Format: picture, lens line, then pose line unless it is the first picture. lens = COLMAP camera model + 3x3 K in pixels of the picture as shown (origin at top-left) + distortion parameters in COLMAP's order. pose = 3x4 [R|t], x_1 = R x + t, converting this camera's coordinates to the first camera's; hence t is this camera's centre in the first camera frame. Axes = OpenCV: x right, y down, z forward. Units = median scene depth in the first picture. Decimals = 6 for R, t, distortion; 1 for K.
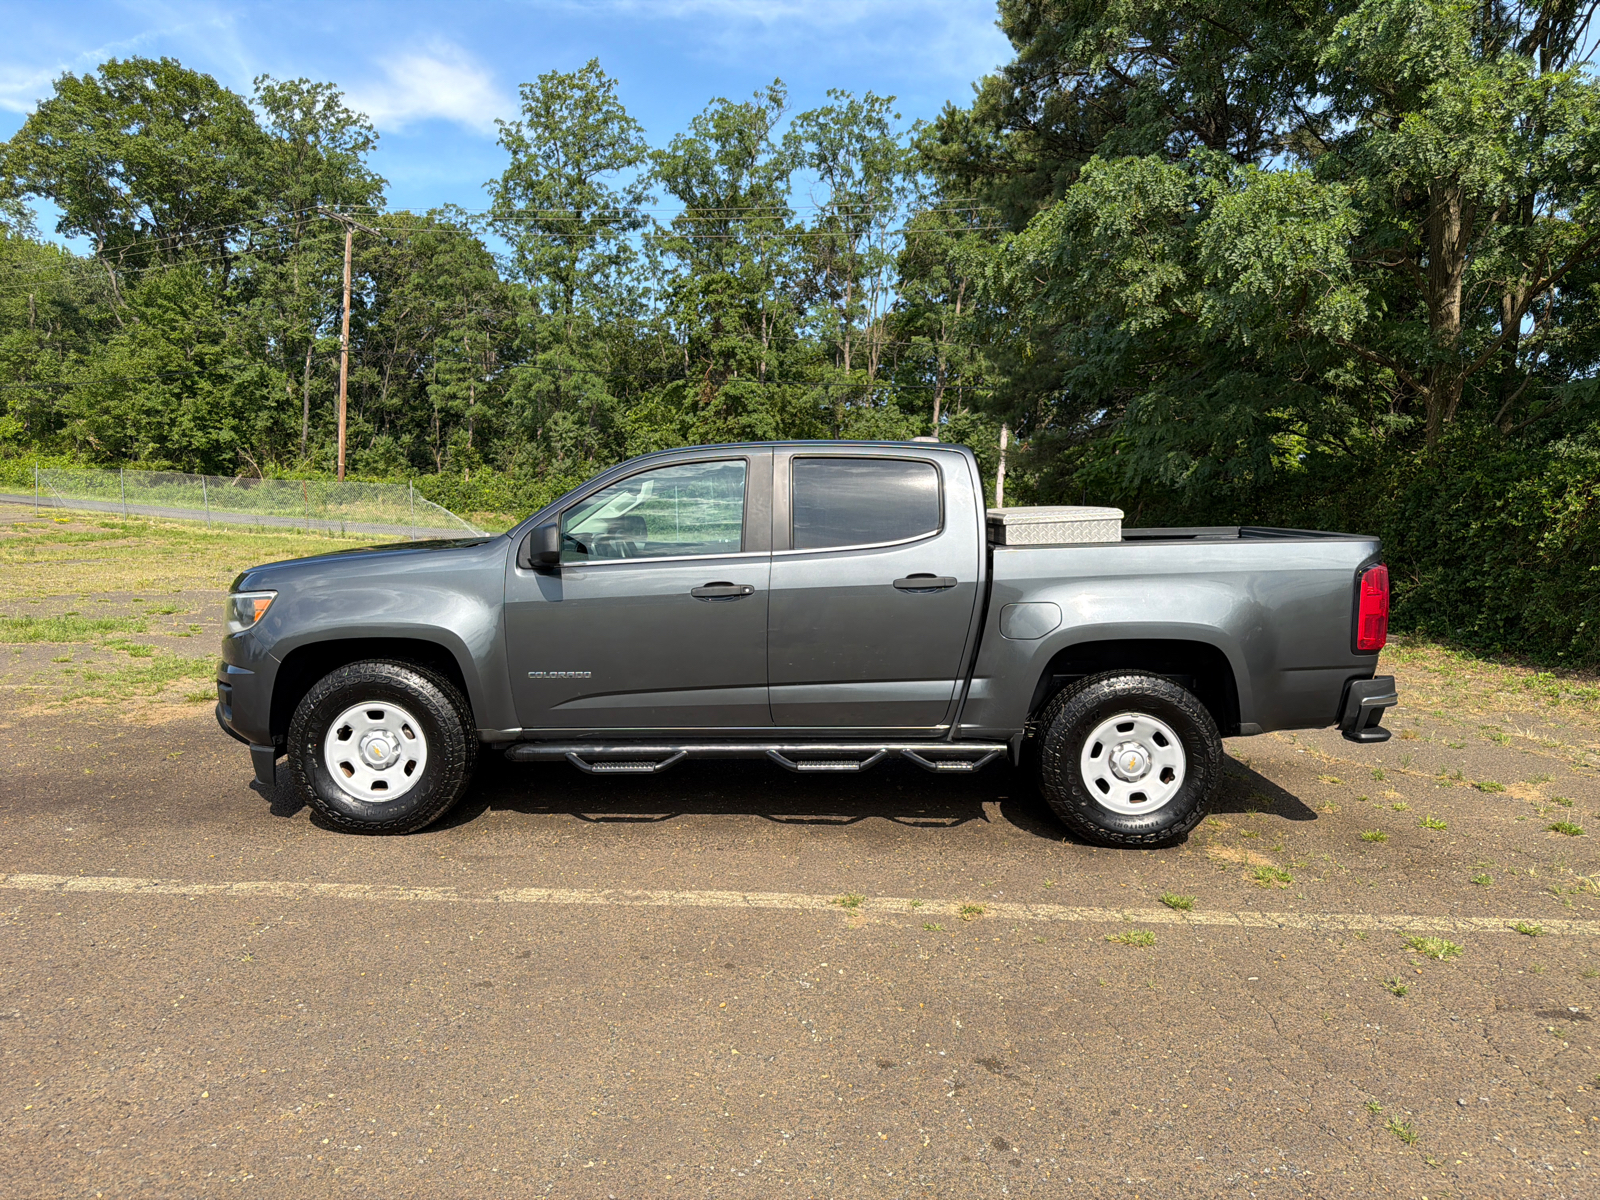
lens RADIAL K [[1143.5, 0, 795.3], [0, 1143.5, 629.1], [0, 0, 1]] dist [0.032522, -0.042745]
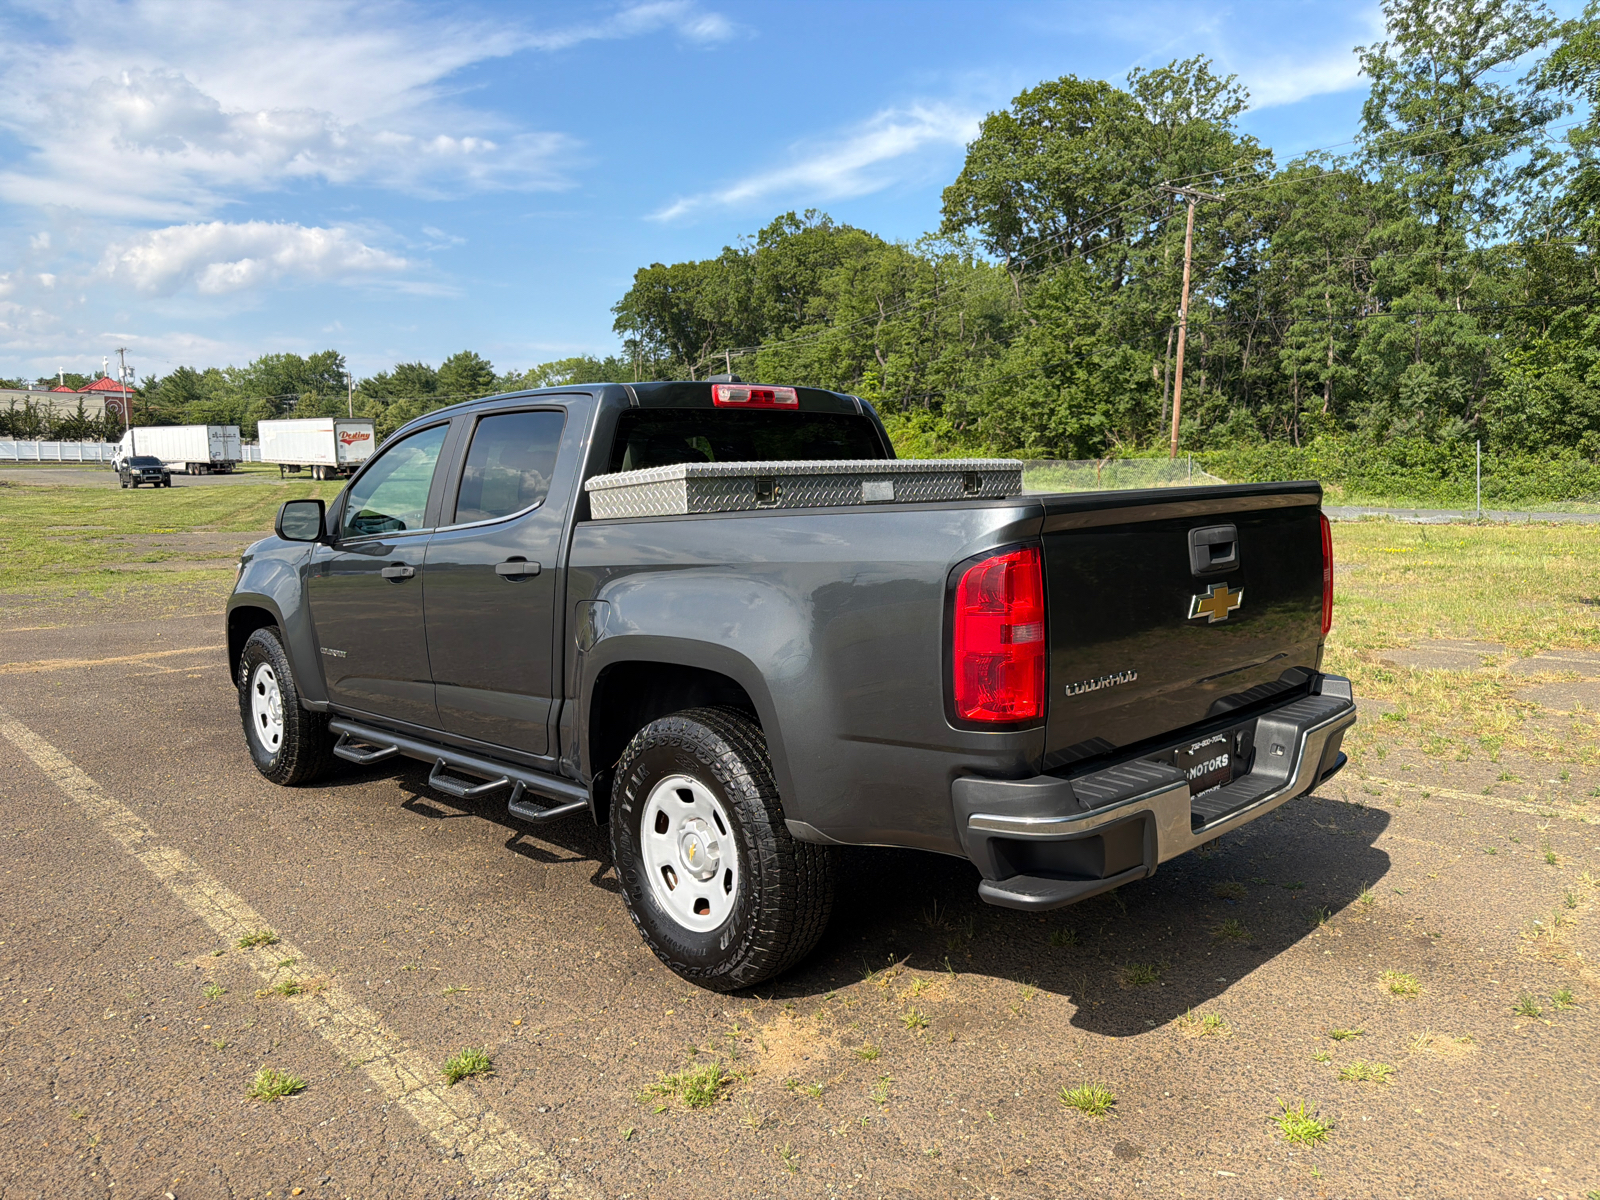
lens RADIAL K [[1143.5, 0, 798.5], [0, 1143.5, 620.7], [0, 0, 1]] dist [0.032522, -0.042745]
pose [[0.699769, 0.053463, -0.712365, 0.086742], [-0.044184, 0.998526, 0.031536, -0.004160], [0.713001, 0.009407, 0.701100, 0.063890]]
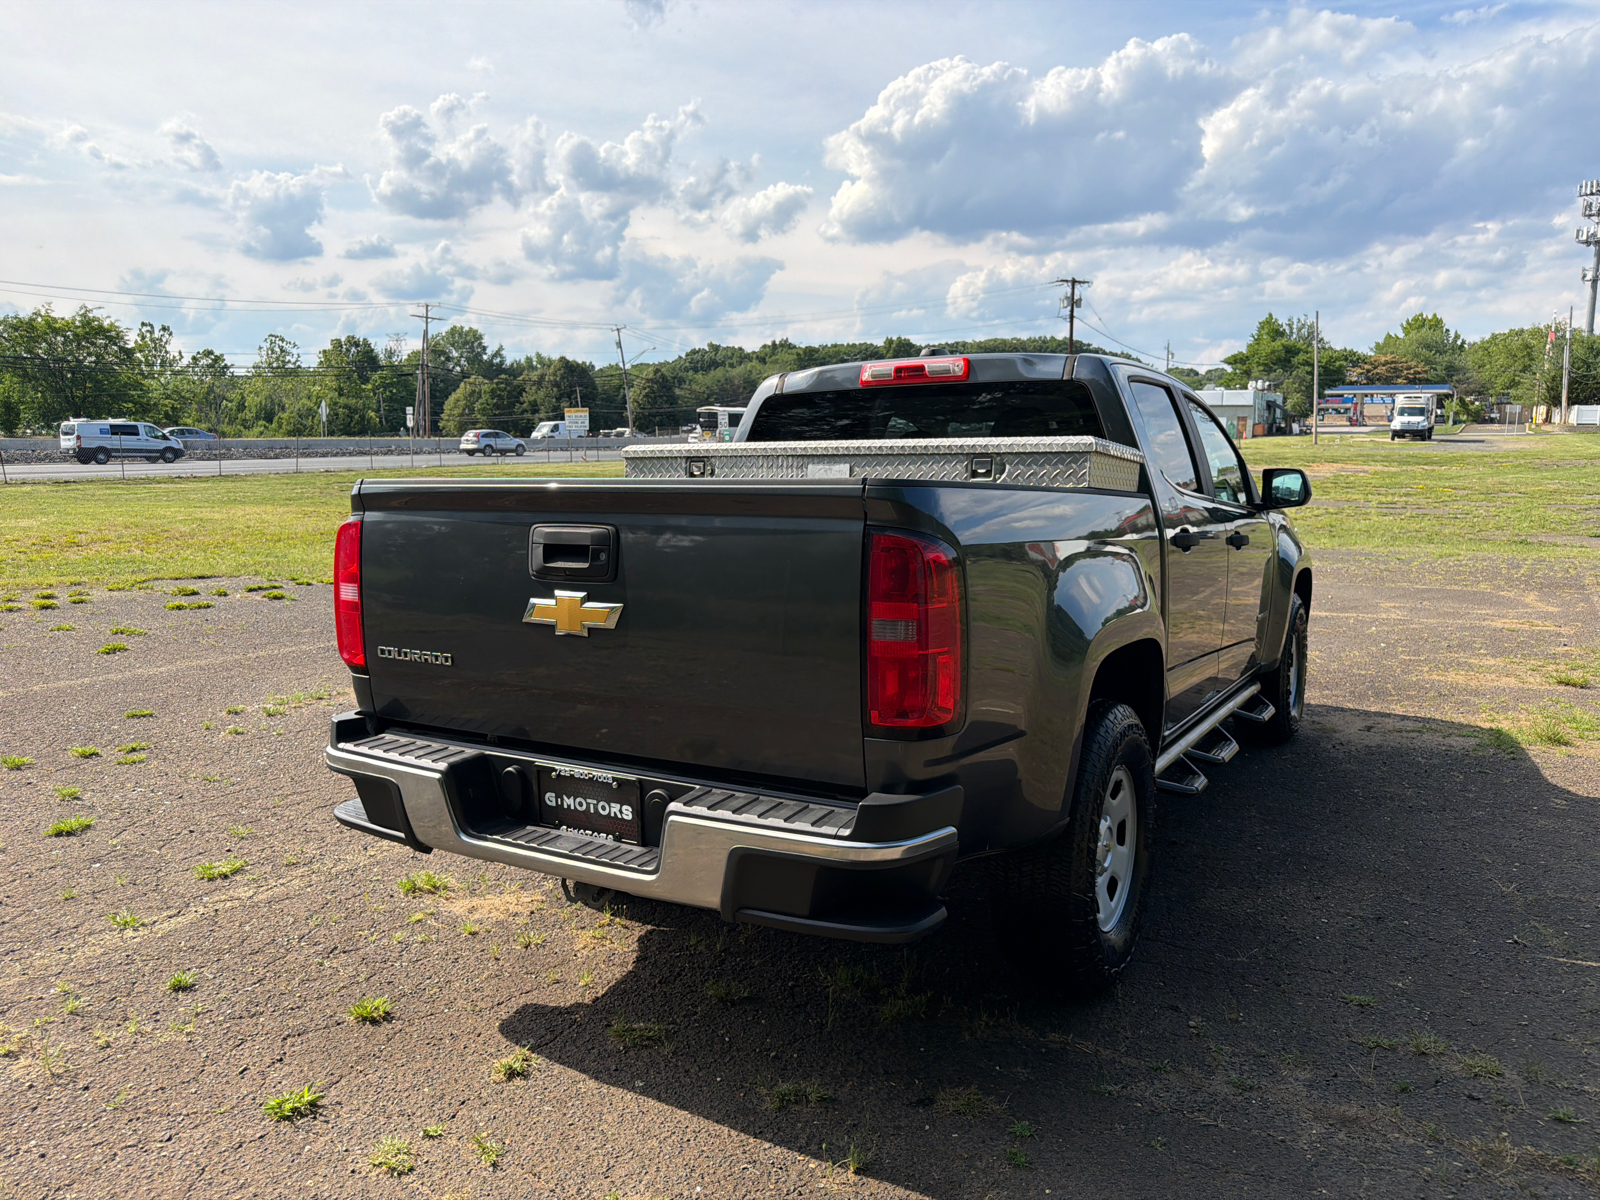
lens RADIAL K [[1143.5, 0, 800.4], [0, 1143.5, 599.3], [0, 0, 1]] dist [0.032522, -0.042745]
pose [[-0.511239, 0.081775, -0.855539, 0.098906], [-0.100056, 0.983031, 0.153751, -0.014581], [0.853594, 0.164206, -0.494382, 0.164024]]
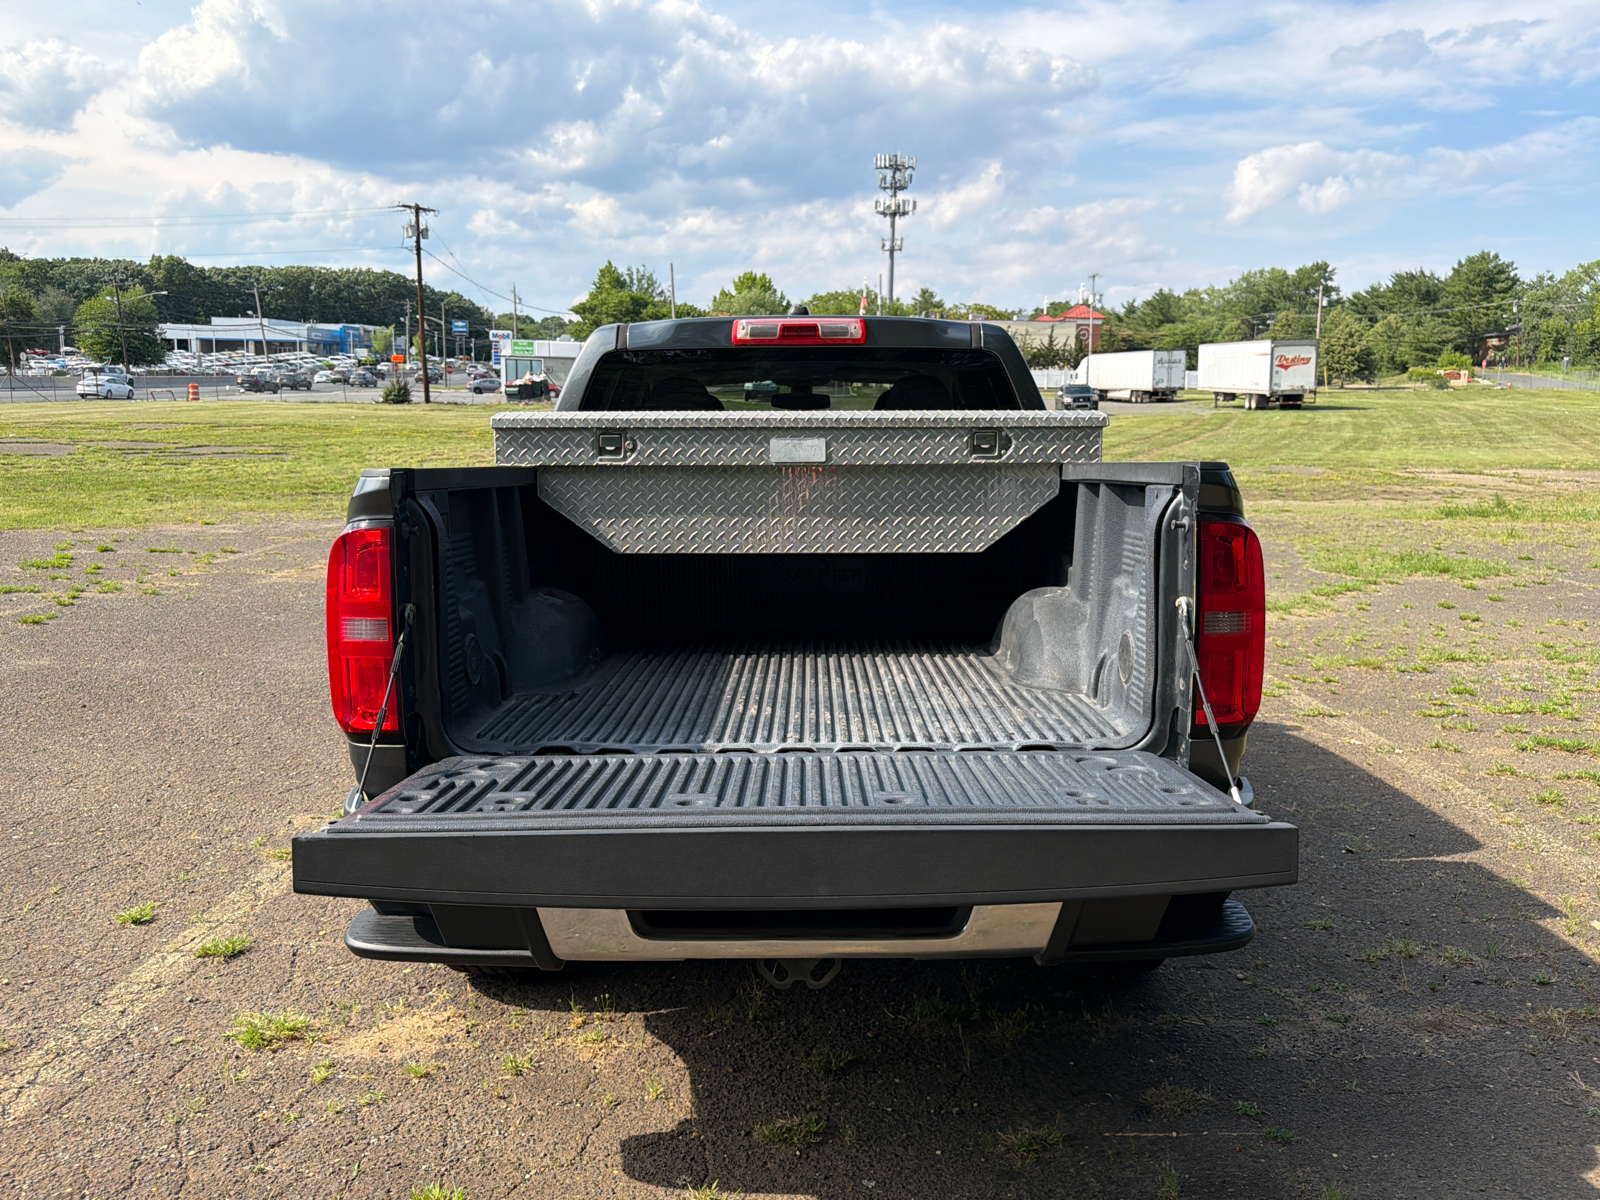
lens RADIAL K [[1286.5, 0, 799.9], [0, 1286.5, 603.5], [0, 0, 1]] dist [0.033724, -0.045610]
pose [[0.002197, 0.121684, -0.992566, 0.106952], [-0.108604, 0.986727, 0.120728, -0.011447], [0.994083, 0.107531, 0.015384, 0.126078]]
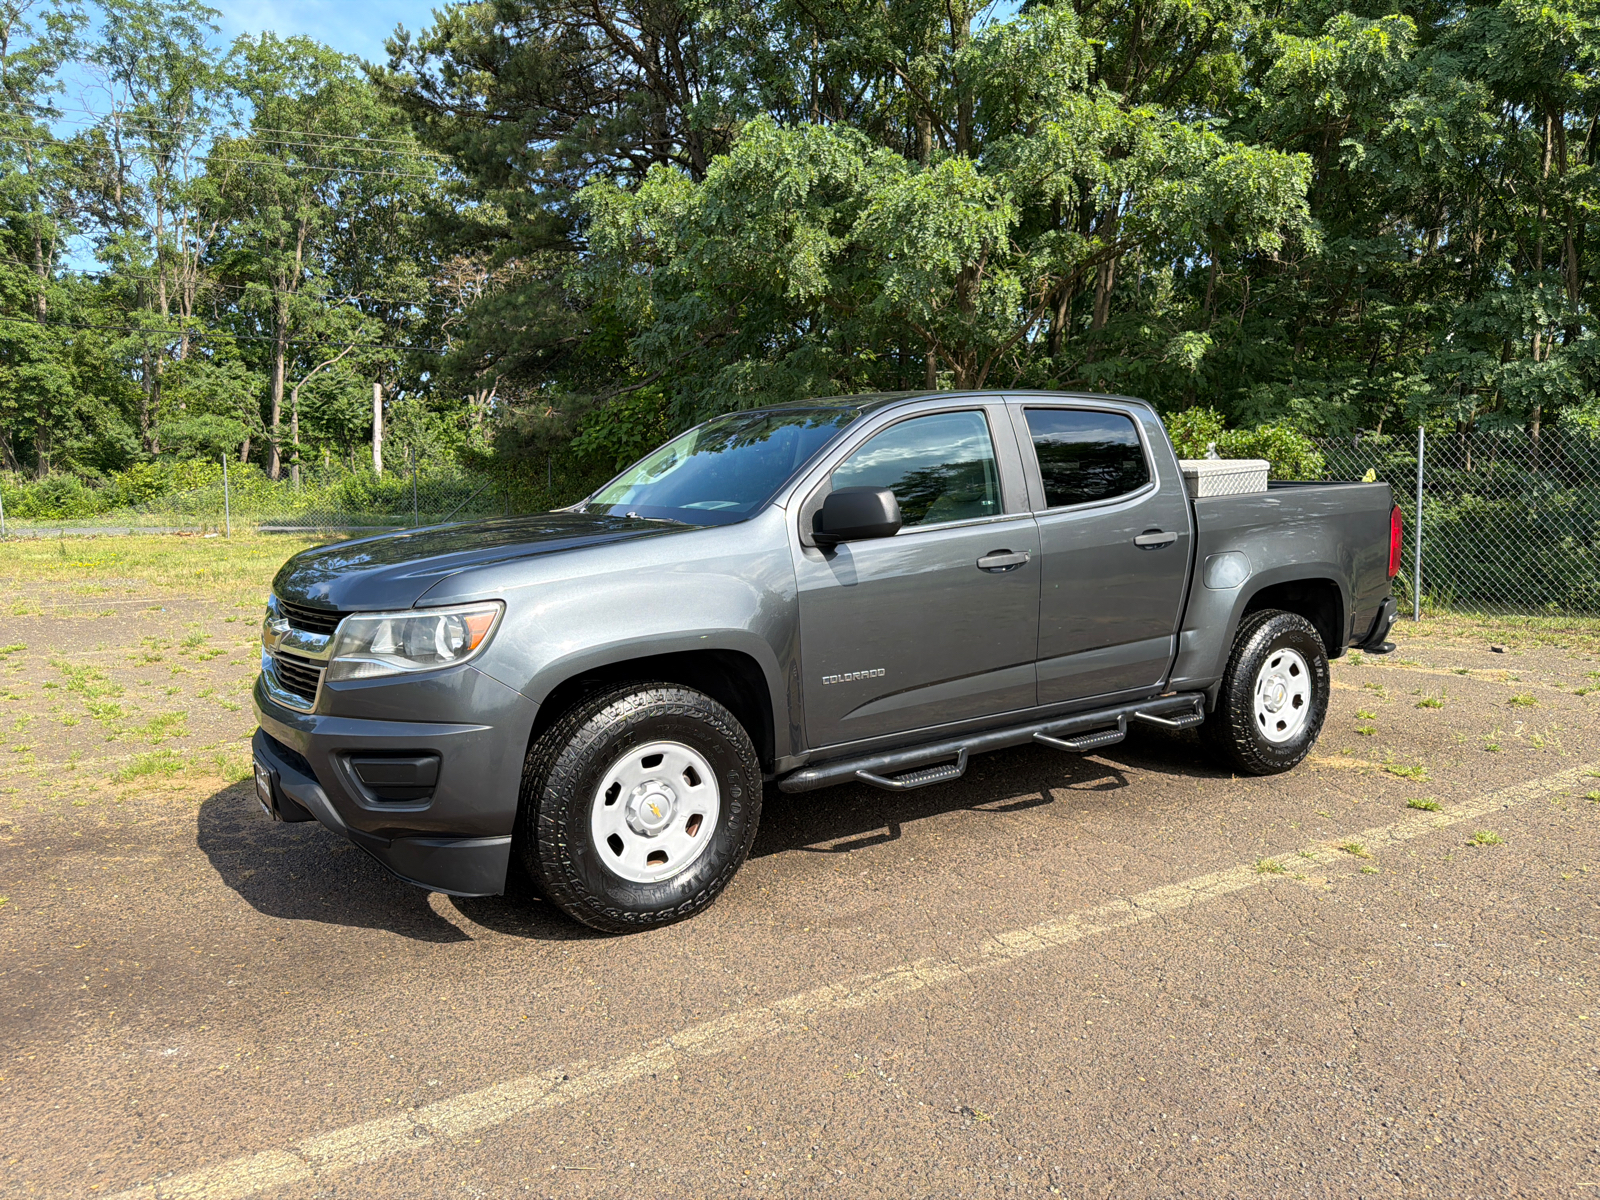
lens RADIAL K [[1143.5, 0, 797.0], [0, 1143.5, 613.9], [0, 0, 1]] dist [0.032522, -0.042745]
pose [[0.813503, -0.086315, 0.575120, -0.076477], [0.078188, 0.996179, 0.038911, -0.004103], [-0.576281, 0.013313, 0.817143, 0.040349]]
